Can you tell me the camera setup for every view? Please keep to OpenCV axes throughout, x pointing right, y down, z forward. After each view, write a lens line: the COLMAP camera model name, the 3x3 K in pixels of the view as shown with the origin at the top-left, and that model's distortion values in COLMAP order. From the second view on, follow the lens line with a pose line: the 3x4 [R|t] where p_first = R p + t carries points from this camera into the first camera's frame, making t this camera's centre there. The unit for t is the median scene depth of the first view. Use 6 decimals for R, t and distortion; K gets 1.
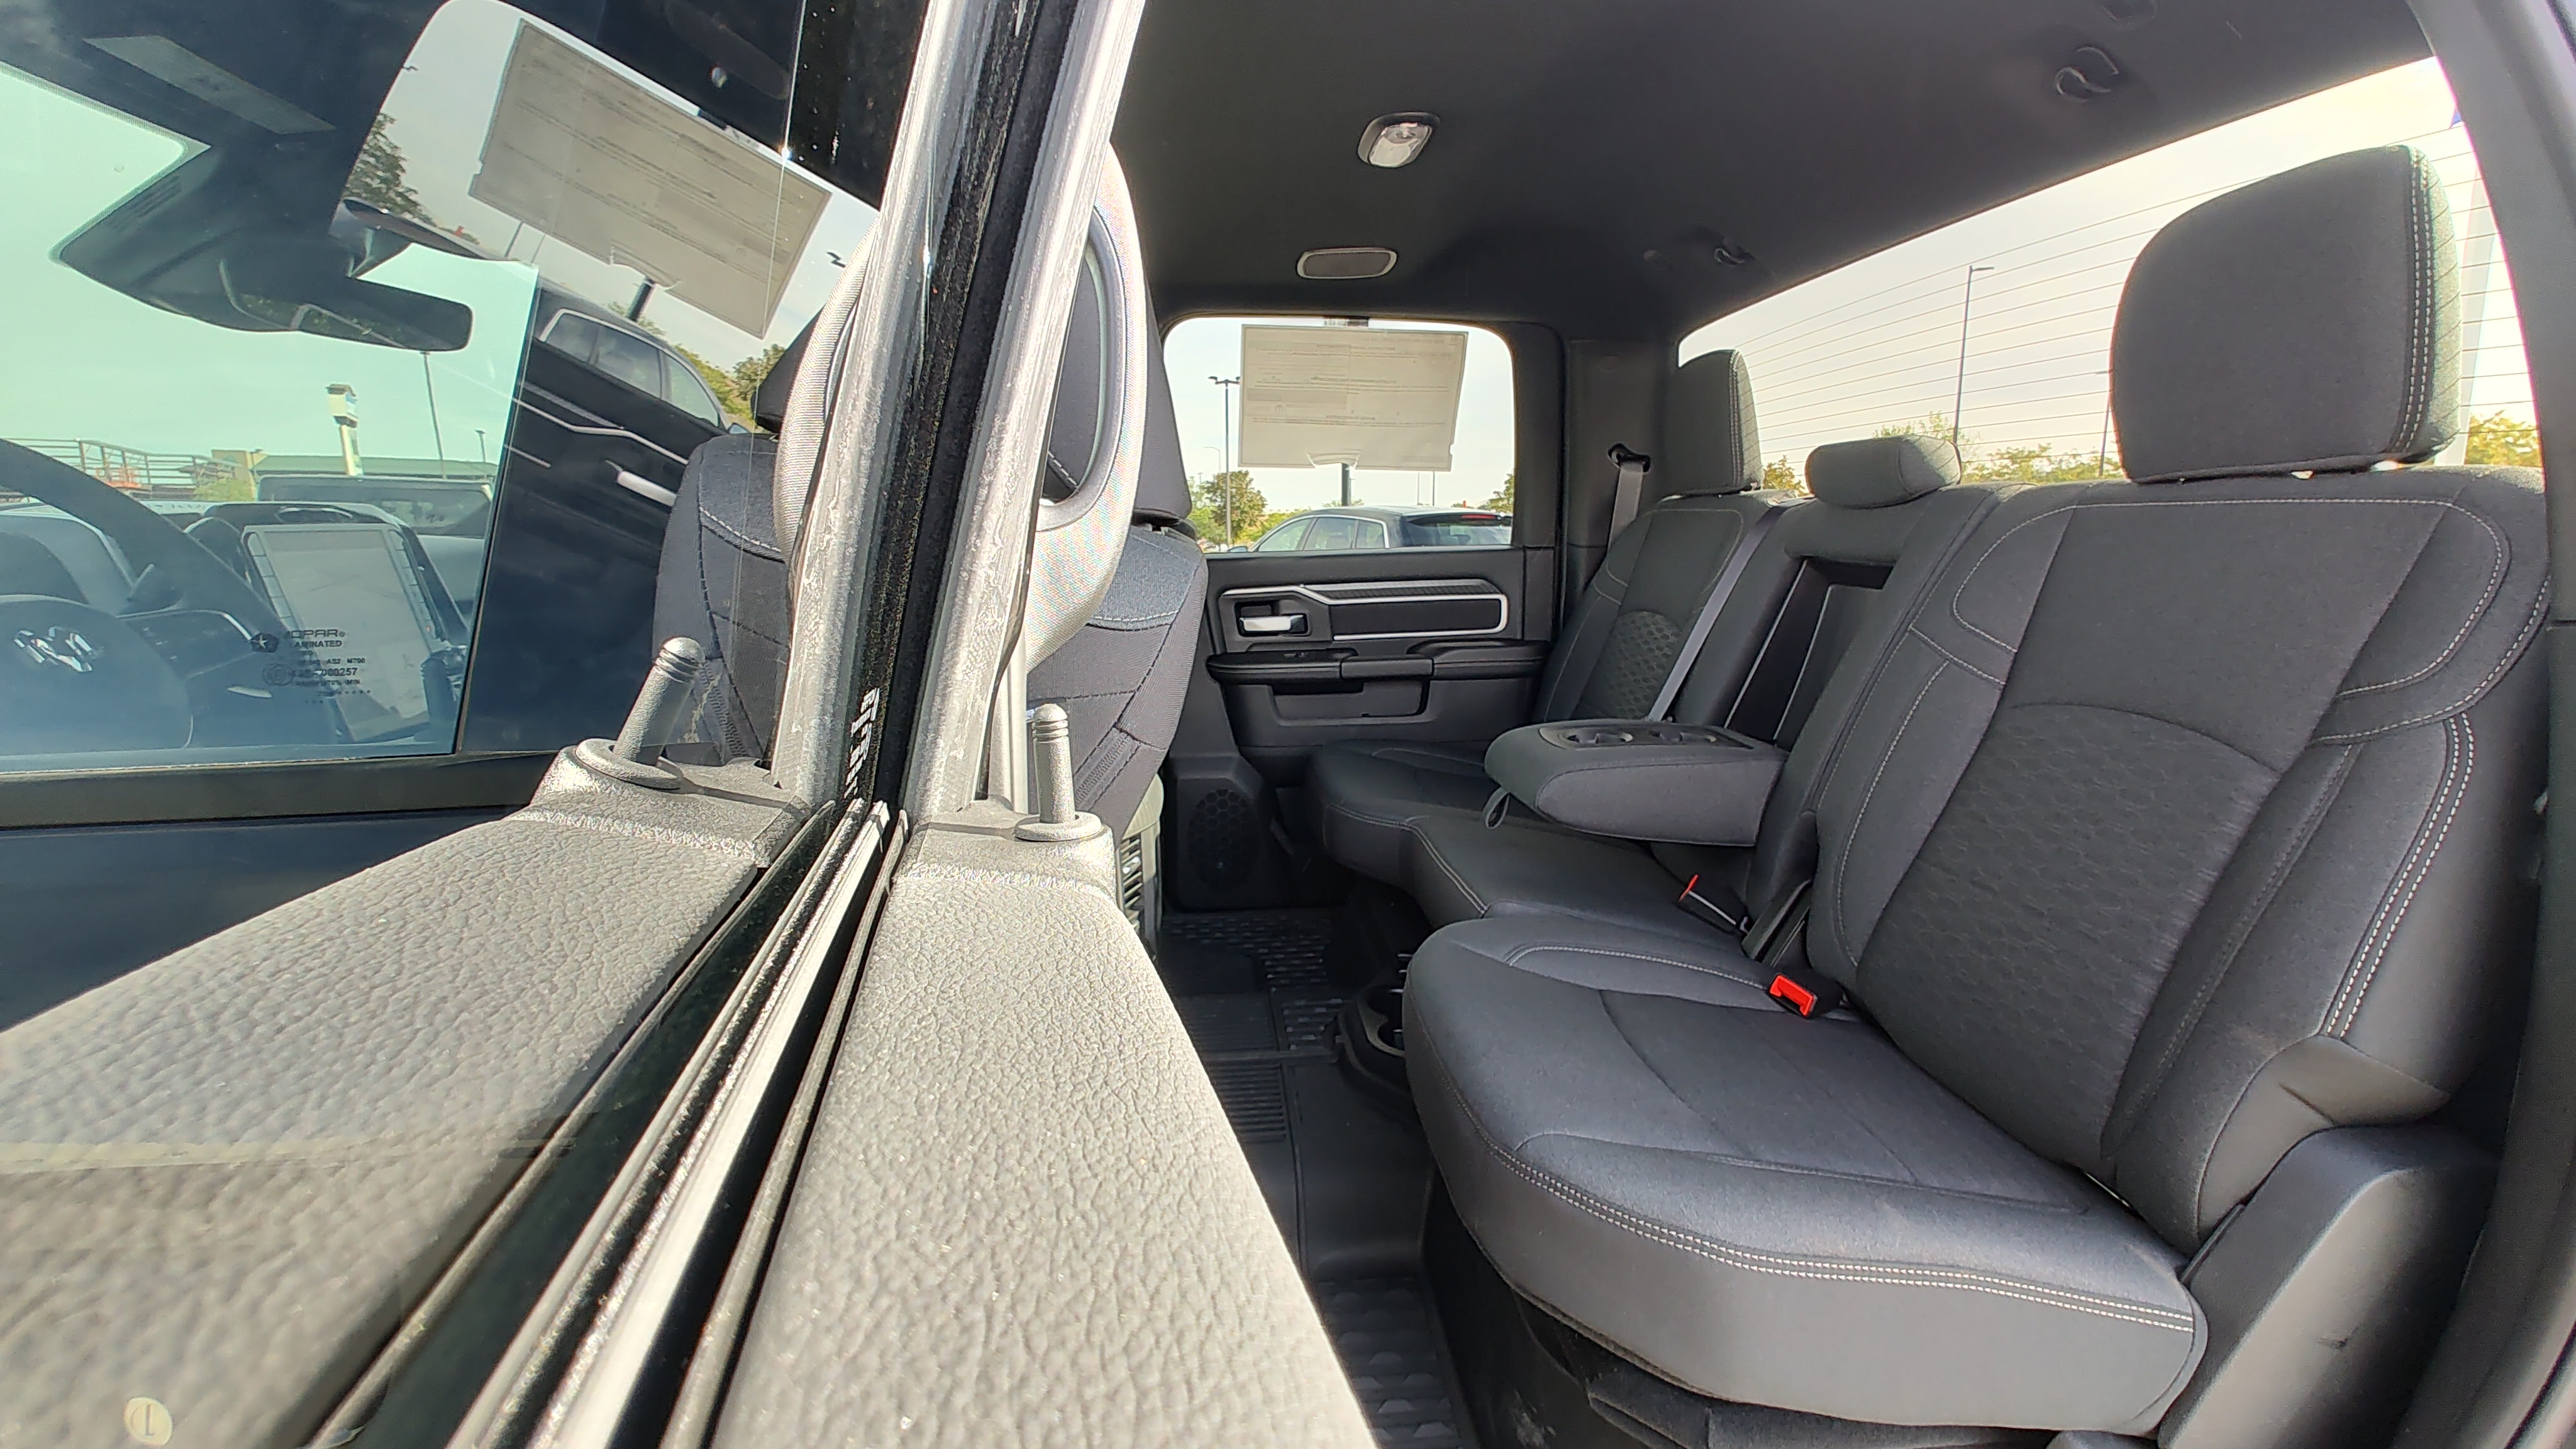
lens RADIAL K [[1076.5, 0, 1282.3], [0, 1076.5, 710.3], [0, 0, 1]] dist [0.001532, 0.000086]
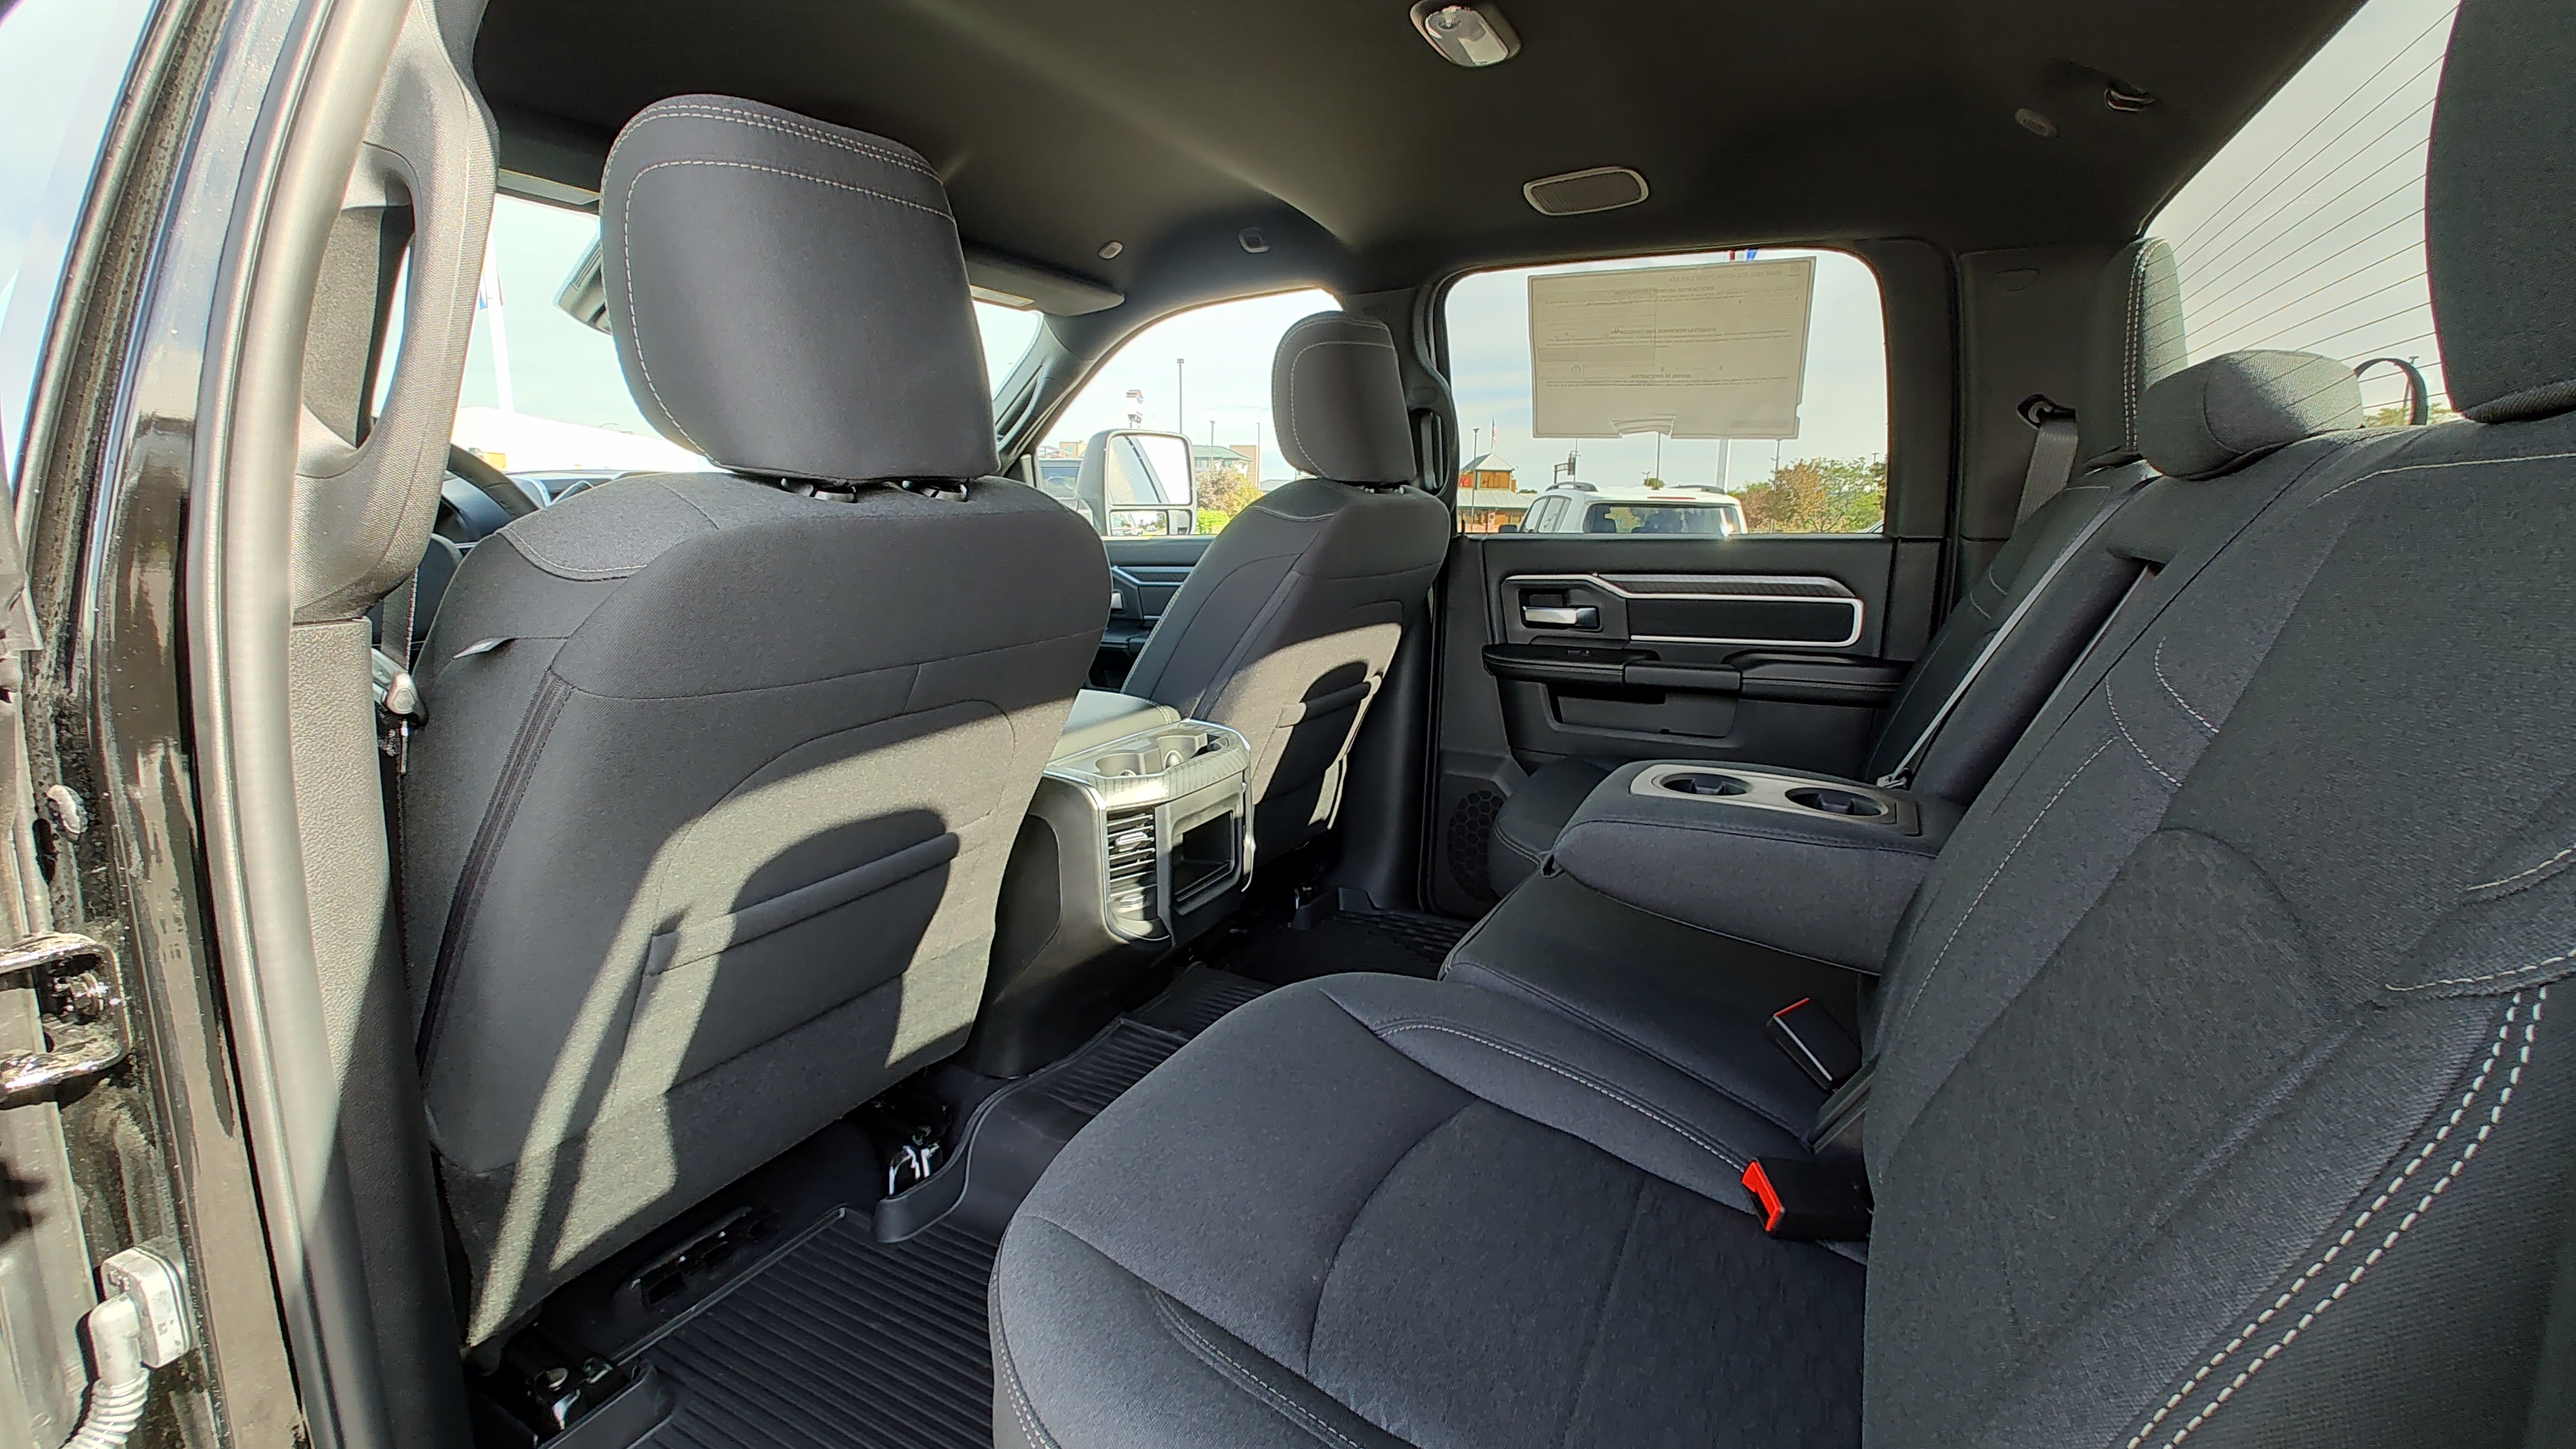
lens RADIAL K [[1076.5, 0, 1282.6], [0, 1076.5, 736.1], [0, 0, 1]] dist [0.001532, 0.000086]
pose [[0.844413, 0.126811, -0.520467, 0.273663], [-0.105370, 0.991915, 0.070723, -0.020456], [0.525228, -0.004878, 0.850948, 0.120761]]
